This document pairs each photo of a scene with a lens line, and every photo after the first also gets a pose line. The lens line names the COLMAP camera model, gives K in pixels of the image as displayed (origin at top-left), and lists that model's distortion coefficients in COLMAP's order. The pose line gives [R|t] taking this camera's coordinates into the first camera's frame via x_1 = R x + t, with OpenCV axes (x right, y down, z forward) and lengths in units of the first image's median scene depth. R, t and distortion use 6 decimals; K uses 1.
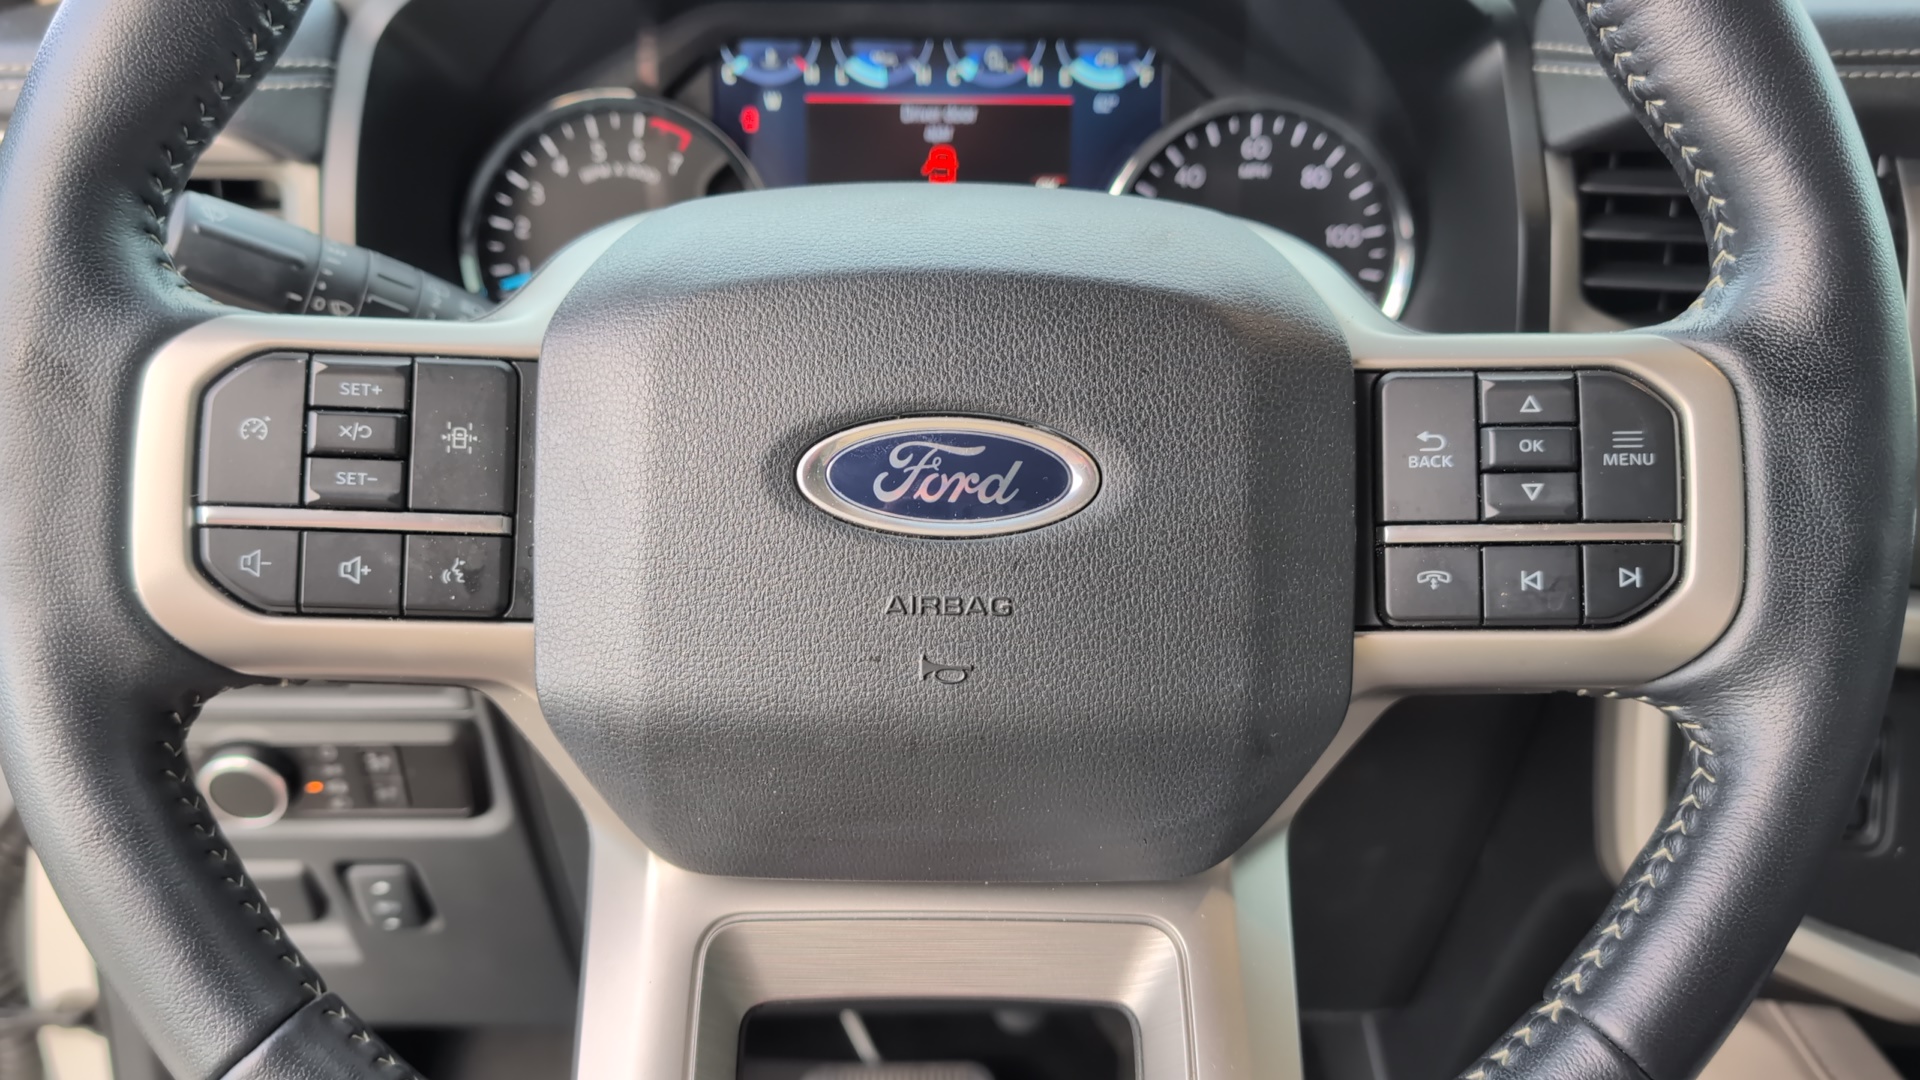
lens RADIAL K [[1621.0, 0, 965.7], [0, 1621.0, 541.9], [0, 0, 1]] dist [0.051783, -0.086373]
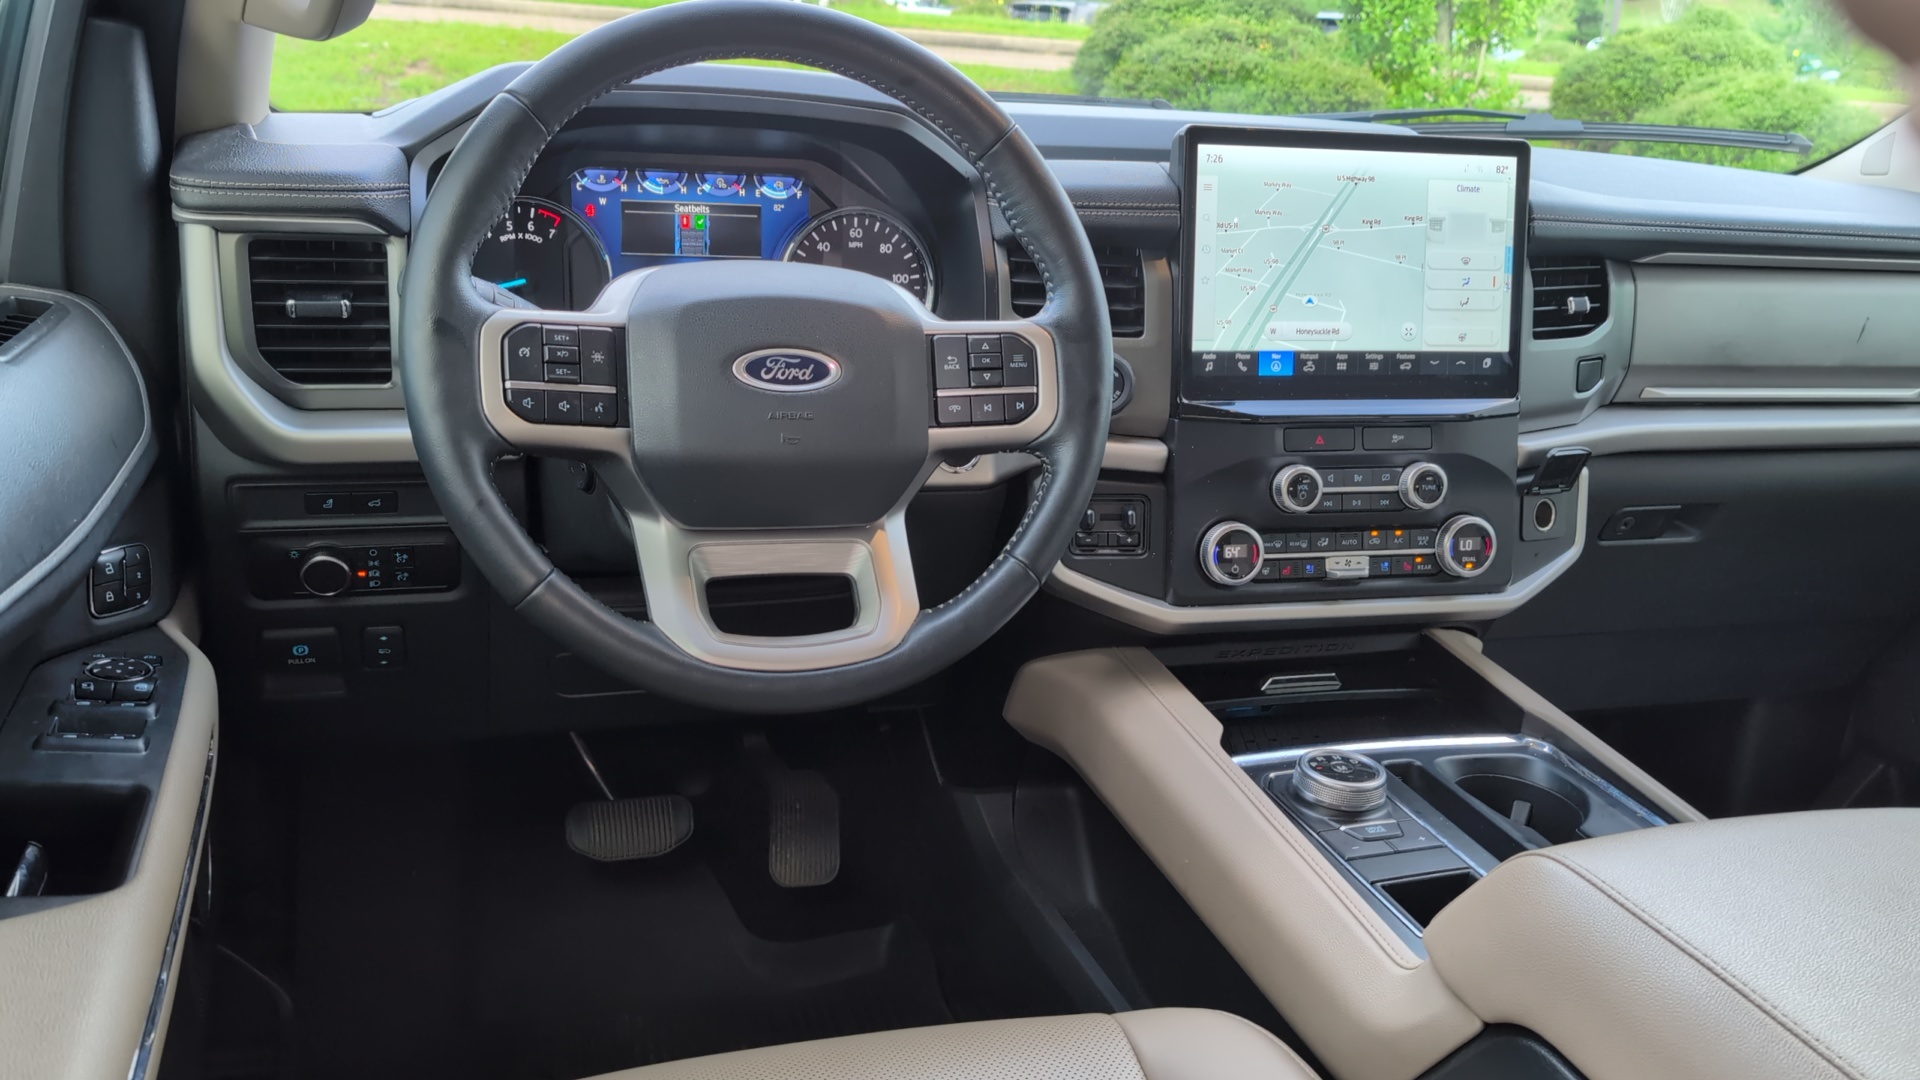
lens RADIAL K [[1621.0, 0, 964.0], [0, 1621.0, 541.1], [0, 0, 1]] dist [0.051783, -0.086373]
pose [[0.955516, -0.032137, 0.293182, -0.287056], [0.035436, 0.999354, -0.005946, 0.147197], [-0.292801, 0.016071, 0.956038, -0.914720]]
